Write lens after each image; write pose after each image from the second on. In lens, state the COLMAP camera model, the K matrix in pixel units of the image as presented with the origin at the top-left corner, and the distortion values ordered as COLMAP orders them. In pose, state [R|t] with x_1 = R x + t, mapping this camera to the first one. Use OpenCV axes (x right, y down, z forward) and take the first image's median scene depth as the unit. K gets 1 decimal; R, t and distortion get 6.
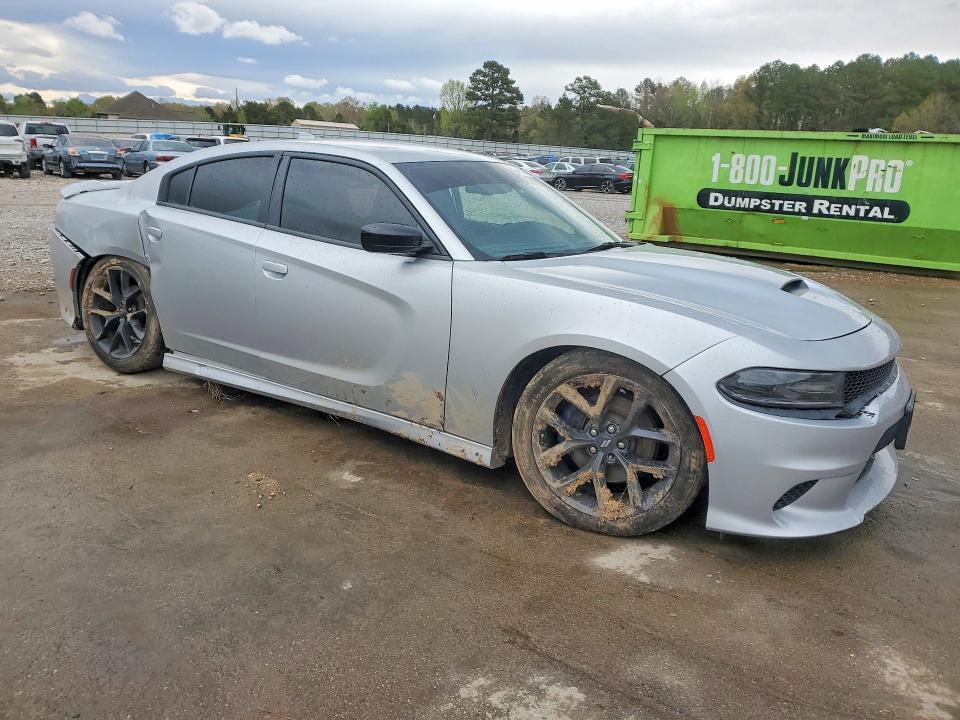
lens RADIAL K [[740.7, 0, 475.8], [0, 740.7, 361.7], [0, 0, 1]] dist [0.023762, -0.006204]
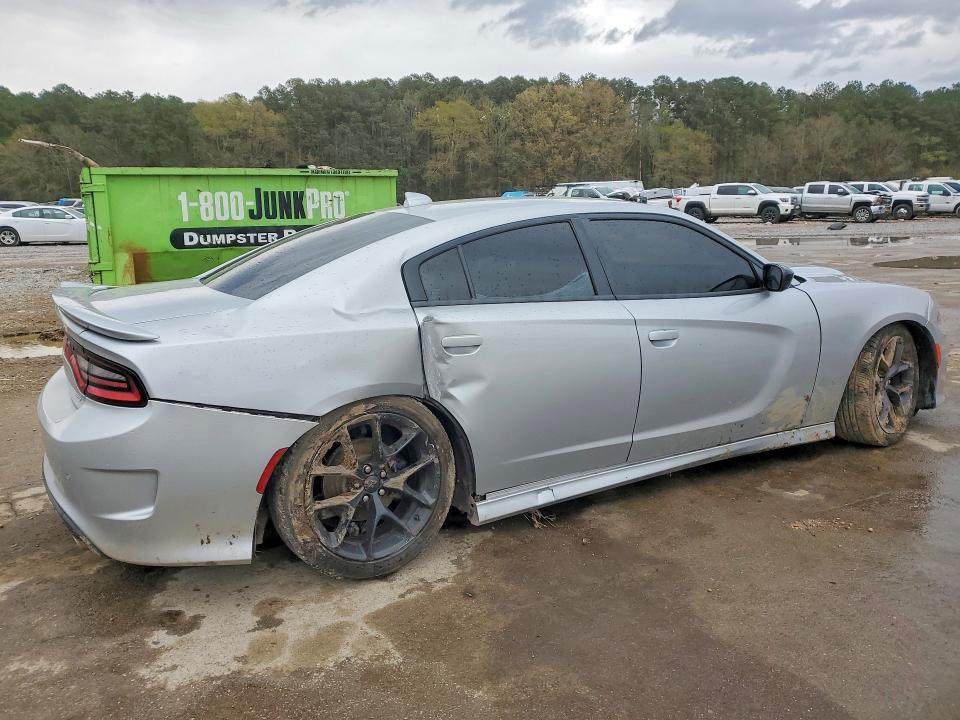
lens RADIAL K [[740.7, 0, 476.0], [0, 740.7, 355.1], [0, 0, 1]] dist [0.023762, -0.006204]
pose [[0.474470, -0.236911, 0.847792, -0.369829], [0.274095, 0.954985, 0.113467, -0.085905], [-0.836510, 0.178539, 0.518048, 0.226772]]
